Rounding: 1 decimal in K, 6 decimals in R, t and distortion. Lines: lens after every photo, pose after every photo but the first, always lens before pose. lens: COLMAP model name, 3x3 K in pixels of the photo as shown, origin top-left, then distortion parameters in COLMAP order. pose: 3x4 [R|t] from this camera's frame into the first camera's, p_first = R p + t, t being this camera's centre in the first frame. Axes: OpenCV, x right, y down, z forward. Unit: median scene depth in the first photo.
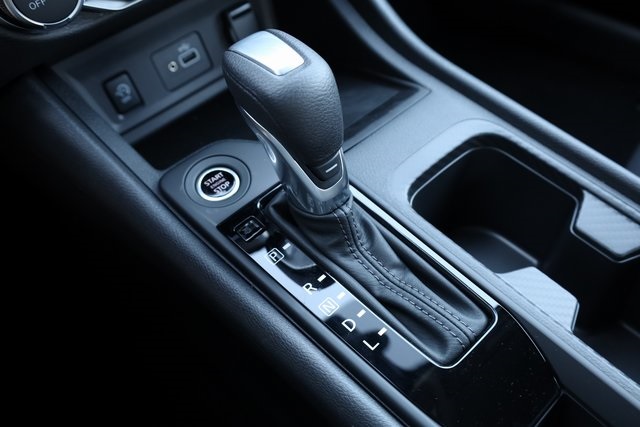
lens RADIAL K [[568.3, 0, 320.0], [0, 568.3, 213.5], [0, 0, 1]] dist [-0.003647, -0.000850]
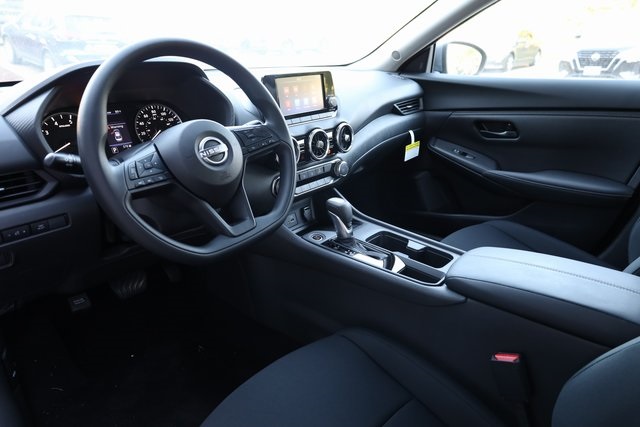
lens RADIAL K [[446.8, 0, 320.0], [0, 446.8, 213.5], [0, 0, 1]] dist [0.011164, 0.001811]
pose [[0.986104, 0.024010, 0.164384, -0.661880], [0.059920, 0.871490, -0.486739, 1.279450], [-0.154946, 0.489825, 0.857941, -1.673691]]
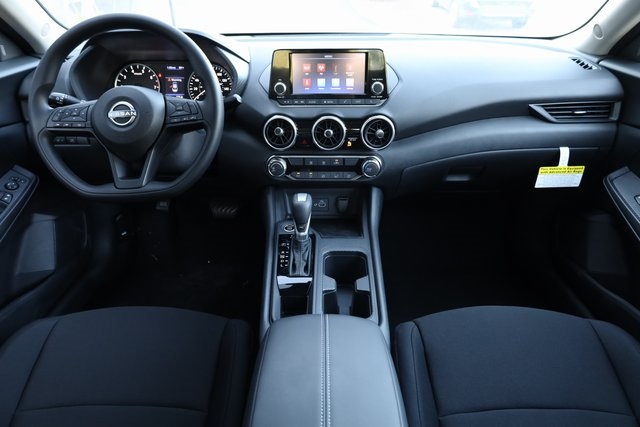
lens RADIAL K [[446.8, 0, 320.0], [0, 446.8, 213.5], [0, 0, 1]] dist [0.011164, 0.001811]
pose [[0.737805, 0.380810, -0.557340, 1.541482], [-0.554076, 0.813253, -0.177818, 0.275638], [0.385543, 0.440004, 0.811020, -1.296468]]
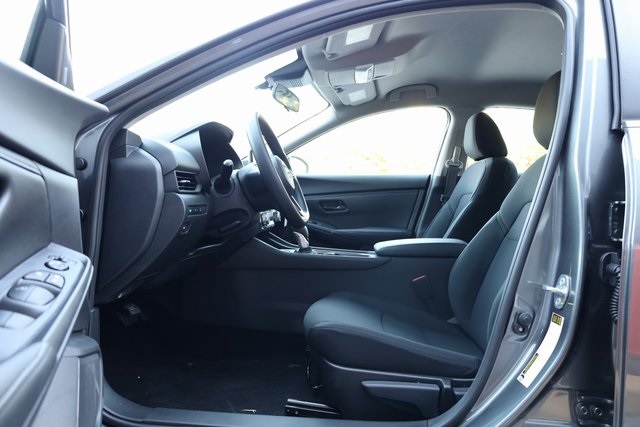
lens RADIAL K [[446.8, 0, 320.0], [0, 446.8, 213.5], [0, 0, 1]] dist [0.011164, 0.001811]
pose [[0.724826, 0.073244, 0.685027, -3.091029], [0.480775, 0.658401, -0.579105, 2.510449], [-0.493439, 0.749095, 0.442013, -1.488725]]
